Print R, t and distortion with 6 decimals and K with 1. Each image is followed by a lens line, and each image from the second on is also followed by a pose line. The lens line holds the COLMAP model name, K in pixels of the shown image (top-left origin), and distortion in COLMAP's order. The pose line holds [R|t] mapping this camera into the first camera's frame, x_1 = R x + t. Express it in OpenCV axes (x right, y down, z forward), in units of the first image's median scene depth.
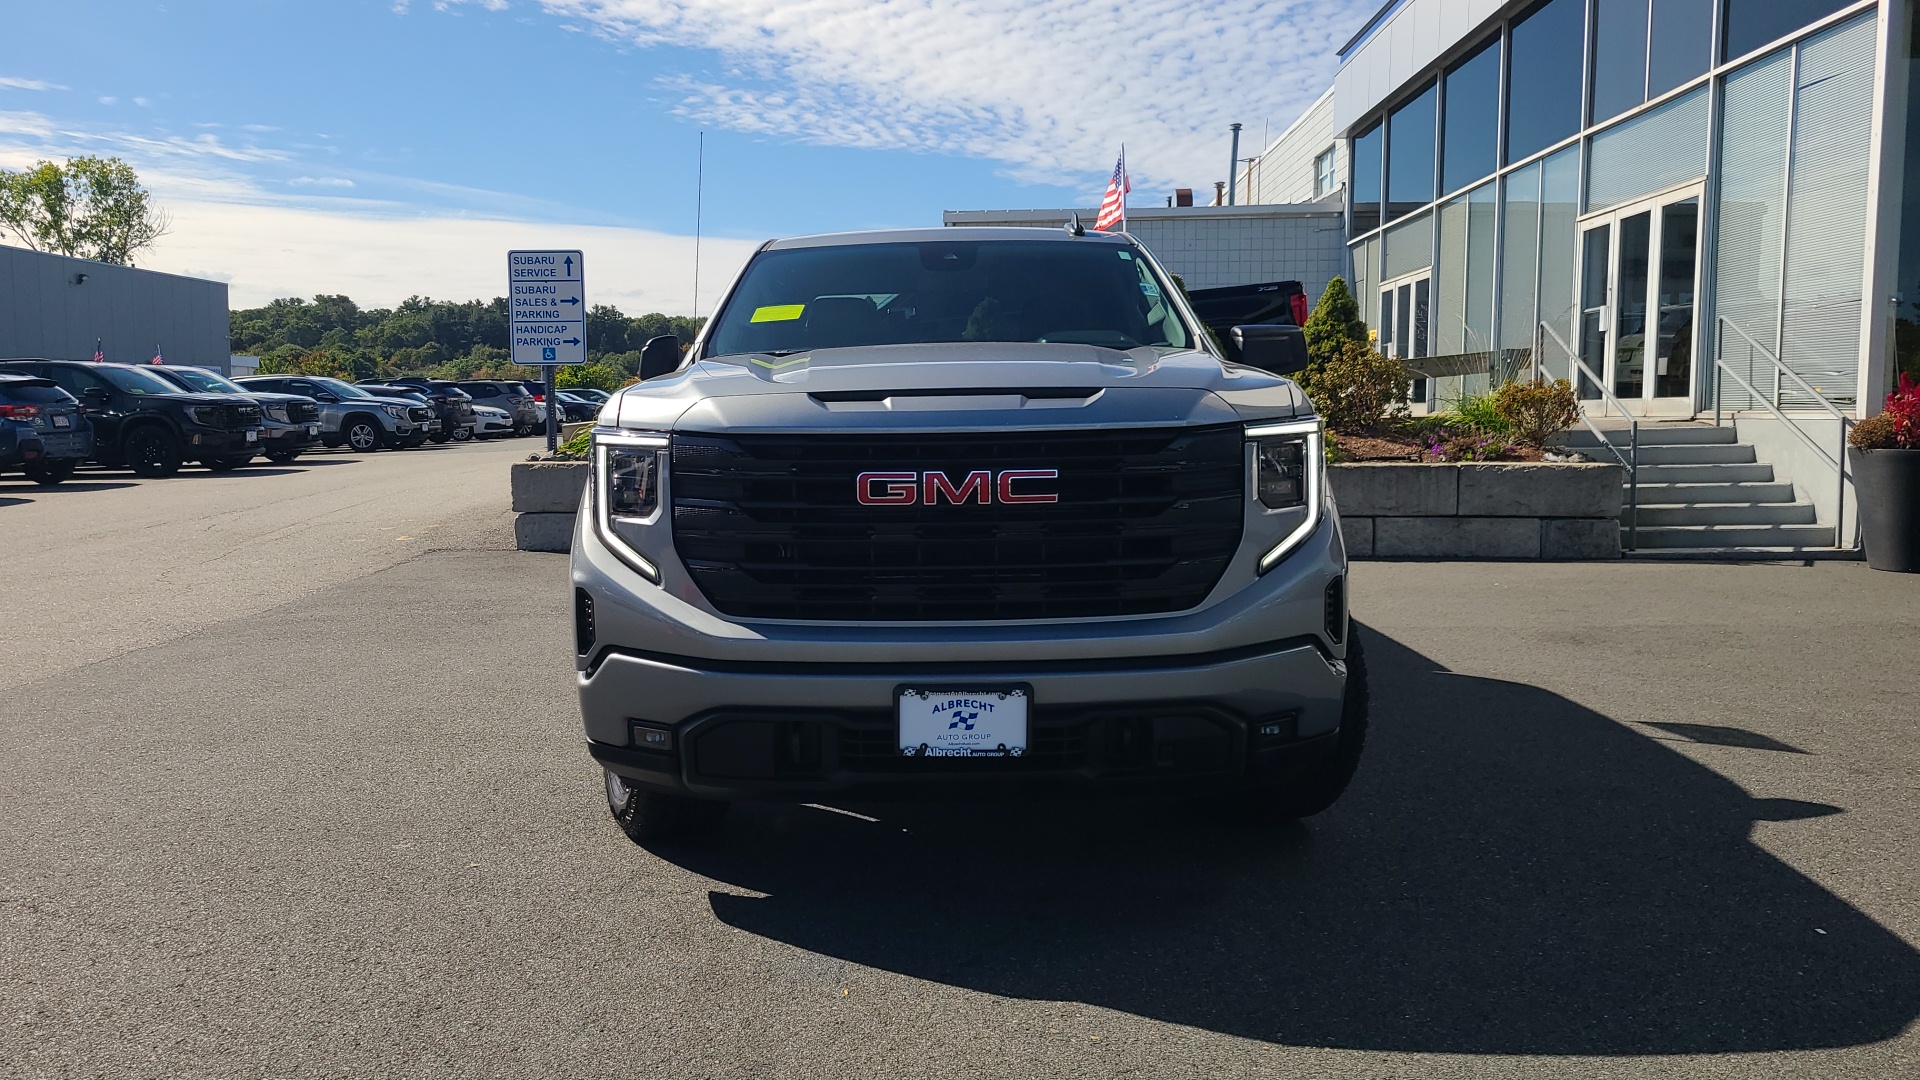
lens RADIAL K [[1432.0, 0, 897.3], [0, 1432.0, 553.5], [0, 0, 1]] dist [0.056049, -0.031667]
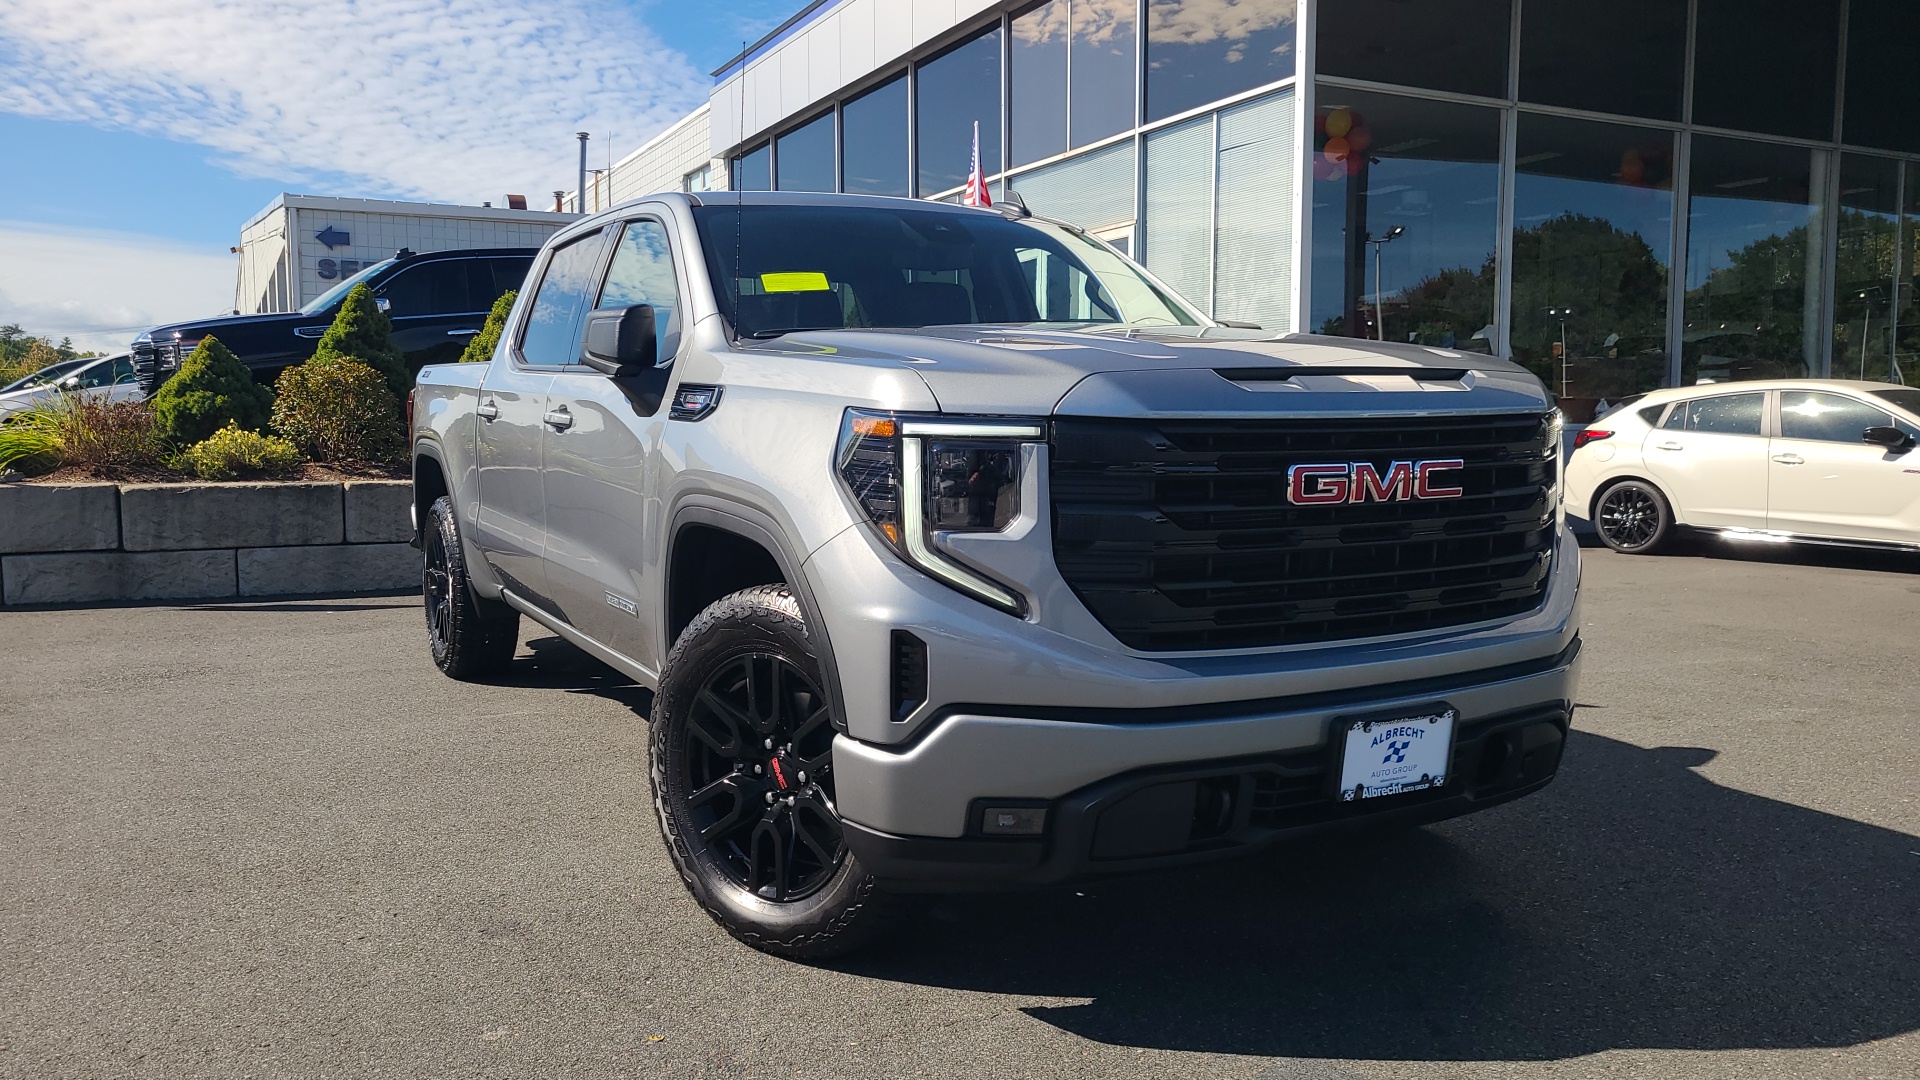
lens RADIAL K [[1432.0, 0, 913.5], [0, 1432.0, 548.6], [0, 0, 1]] dist [0.056049, -0.031667]
pose [[0.866454, -0.040776, 0.497590, -0.094430], [0.048773, 0.998805, -0.003081, -0.002501], [-0.496870, 0.026939, 0.867407, 0.058283]]
